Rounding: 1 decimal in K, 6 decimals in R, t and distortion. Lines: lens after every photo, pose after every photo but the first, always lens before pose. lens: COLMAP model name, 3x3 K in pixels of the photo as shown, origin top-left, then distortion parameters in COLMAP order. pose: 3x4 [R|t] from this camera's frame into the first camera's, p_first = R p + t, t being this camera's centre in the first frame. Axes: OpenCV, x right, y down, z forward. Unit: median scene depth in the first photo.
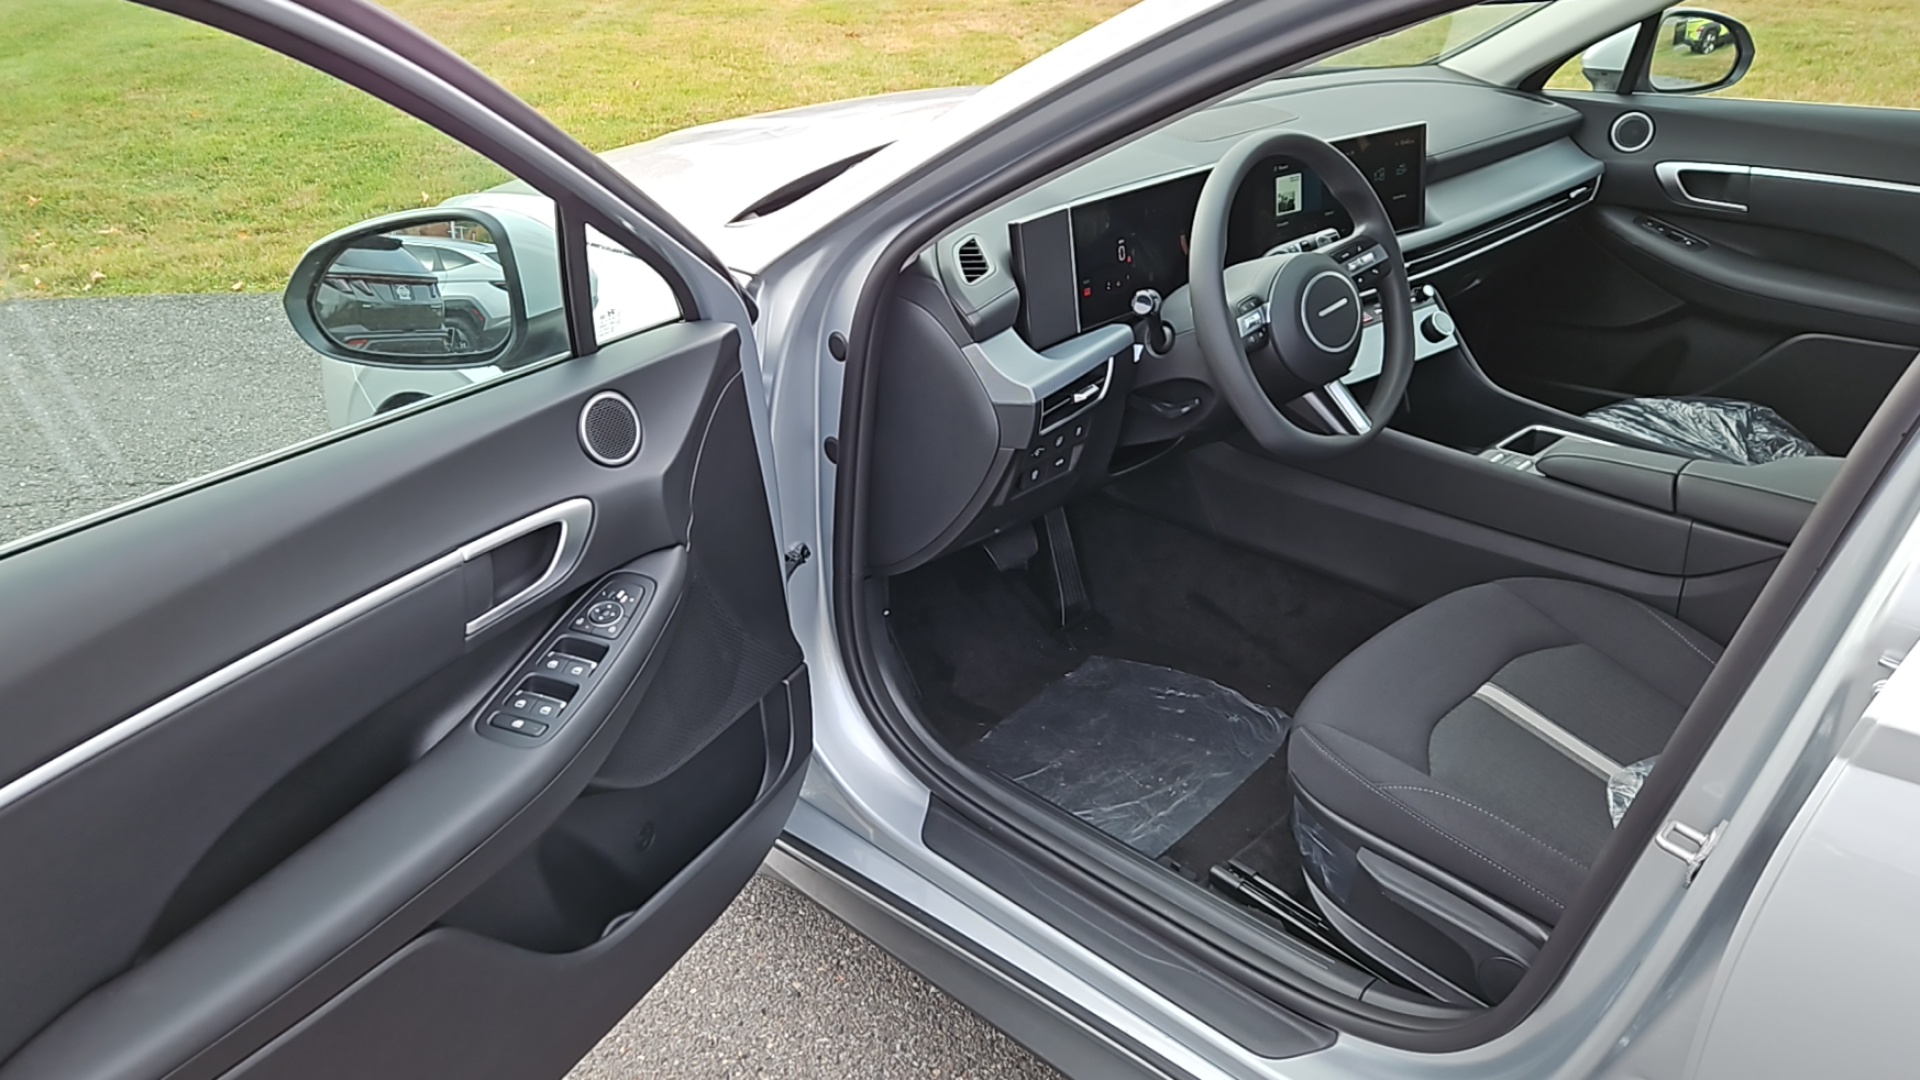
lens RADIAL K [[1403.8, 0, 960.8], [0, 1403.8, 538.6], [0, 0, 1]] dist [0.059991, -0.027123]
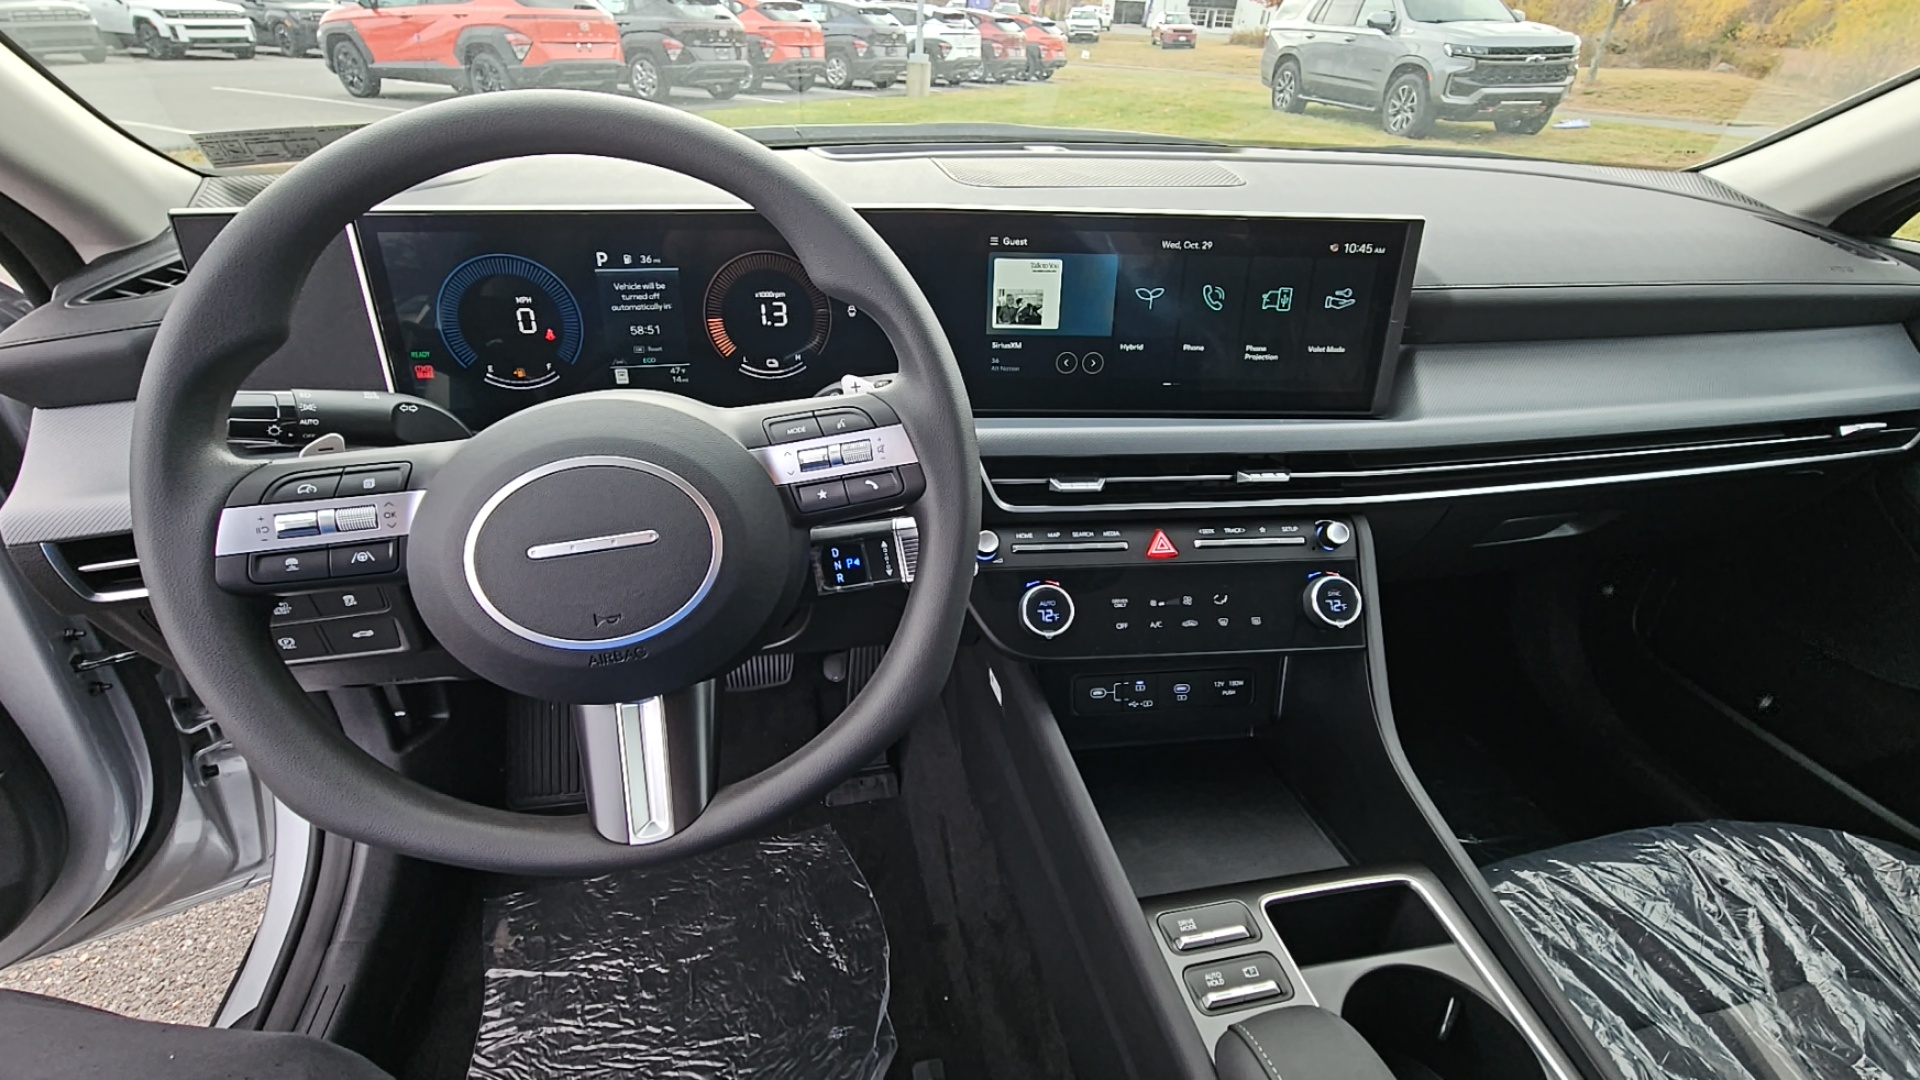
lens RADIAL K [[853.3, 0, 959.9], [0, 853.3, 523.4], [0, 0, 1]] dist [0.002041, -0.002661]
pose [[0.827049, 0.311373, -0.468013, 0.390005], [-0.282888, 0.950007, 0.132141, -0.194278], [0.485761, 0.023108, 0.873786, 0.695762]]
